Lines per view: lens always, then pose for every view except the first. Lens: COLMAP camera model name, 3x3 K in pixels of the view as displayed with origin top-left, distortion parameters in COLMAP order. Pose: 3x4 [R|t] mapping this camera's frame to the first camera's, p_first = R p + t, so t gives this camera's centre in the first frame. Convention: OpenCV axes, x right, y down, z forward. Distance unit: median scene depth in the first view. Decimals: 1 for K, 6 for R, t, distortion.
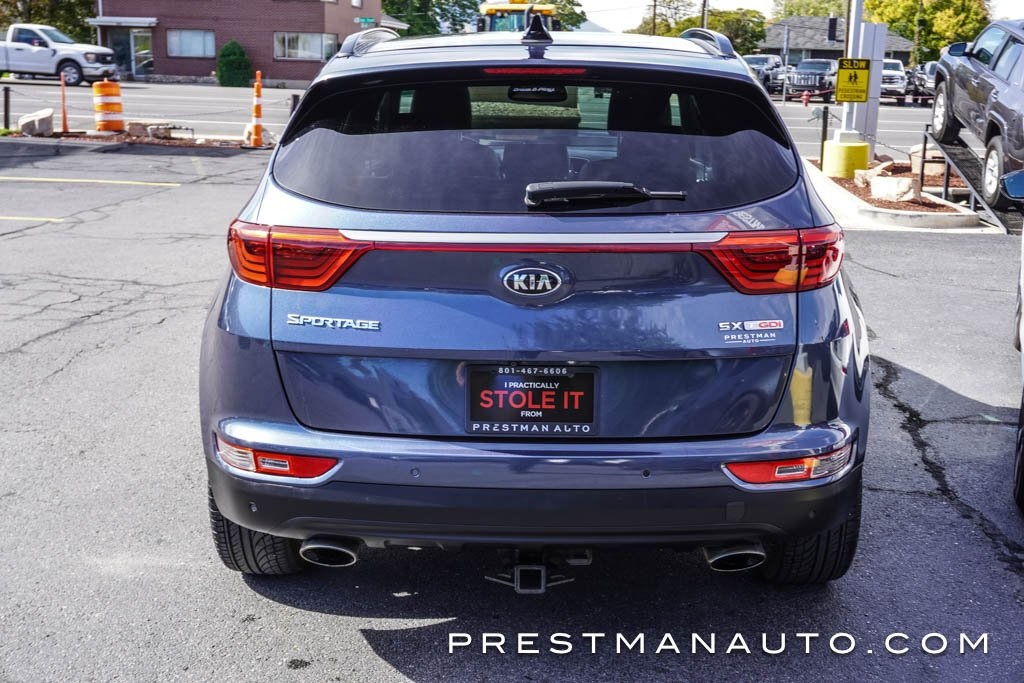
lens RADIAL K [[1231.2, 0, 512.0], [0, 1231.2, 341.5], [0, 0, 1]] dist [0.015813, 0.012823]
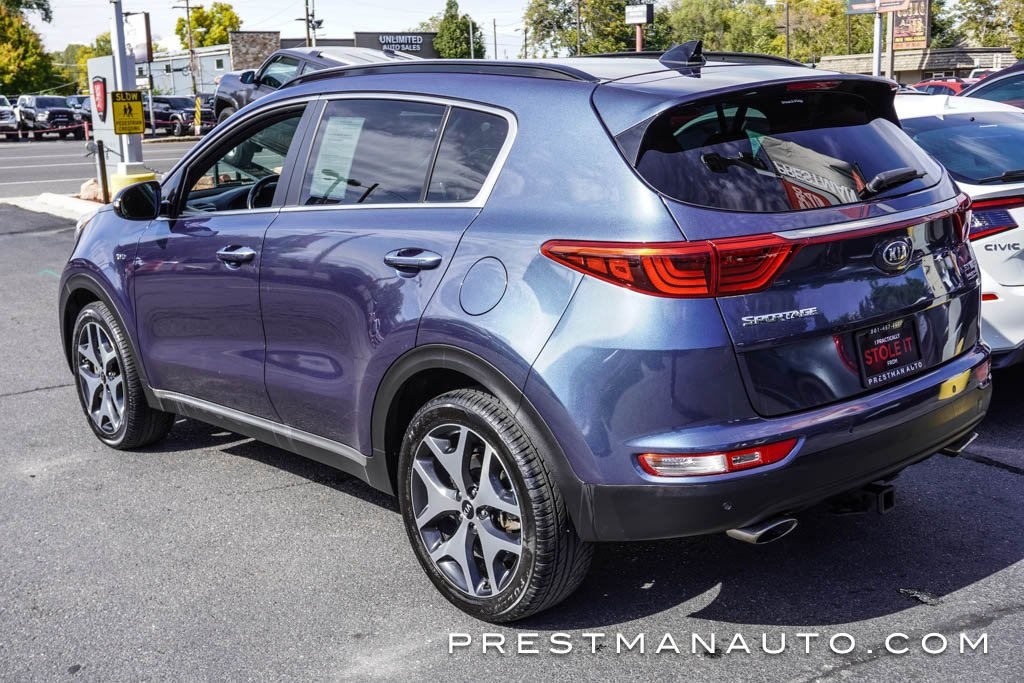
lens RADIAL K [[1231.2, 0, 512.0], [0, 1231.2, 341.5], [0, 0, 1]] dist [0.015813, 0.012823]
pose [[0.722321, -0.183299, 0.666824, -1.064718], [0.200286, 0.978358, 0.051980, -0.099757], [-0.661920, 0.096009, 0.743400, 0.339047]]
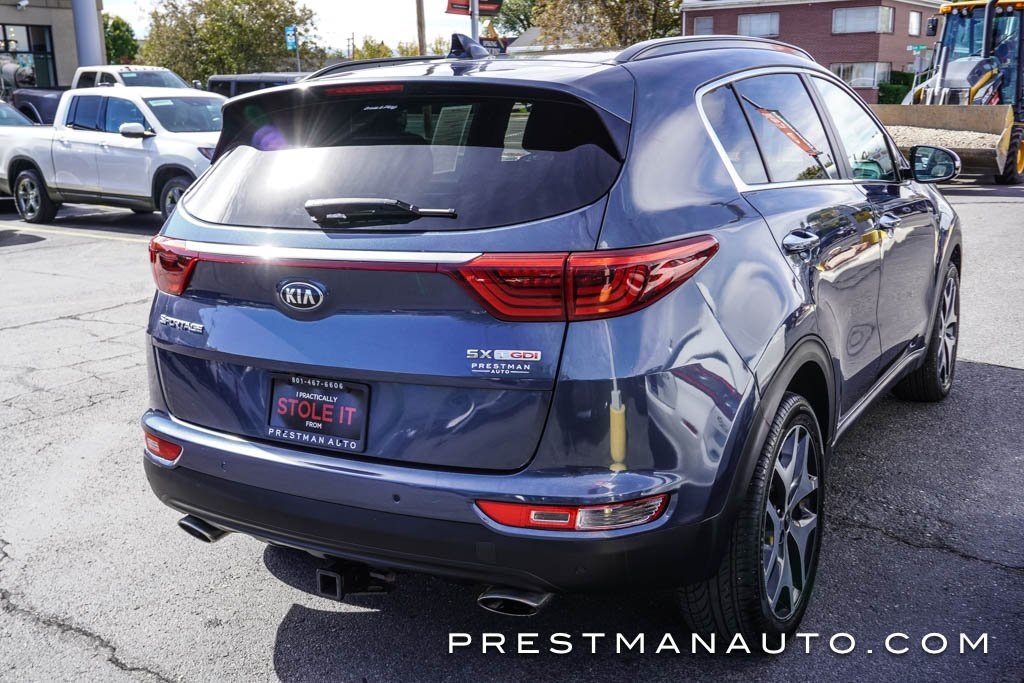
lens RADIAL K [[1055.7, 0, 512.0], [0, 1055.7, 341.5], [0, 0, 1]] dist [0.010701, 0.017928]
pose [[0.876937, 0.069294, -0.475585, 0.571810], [-0.065807, 0.997544, 0.024002, -0.042075], [0.476080, 0.010249, 0.879343, 0.305352]]
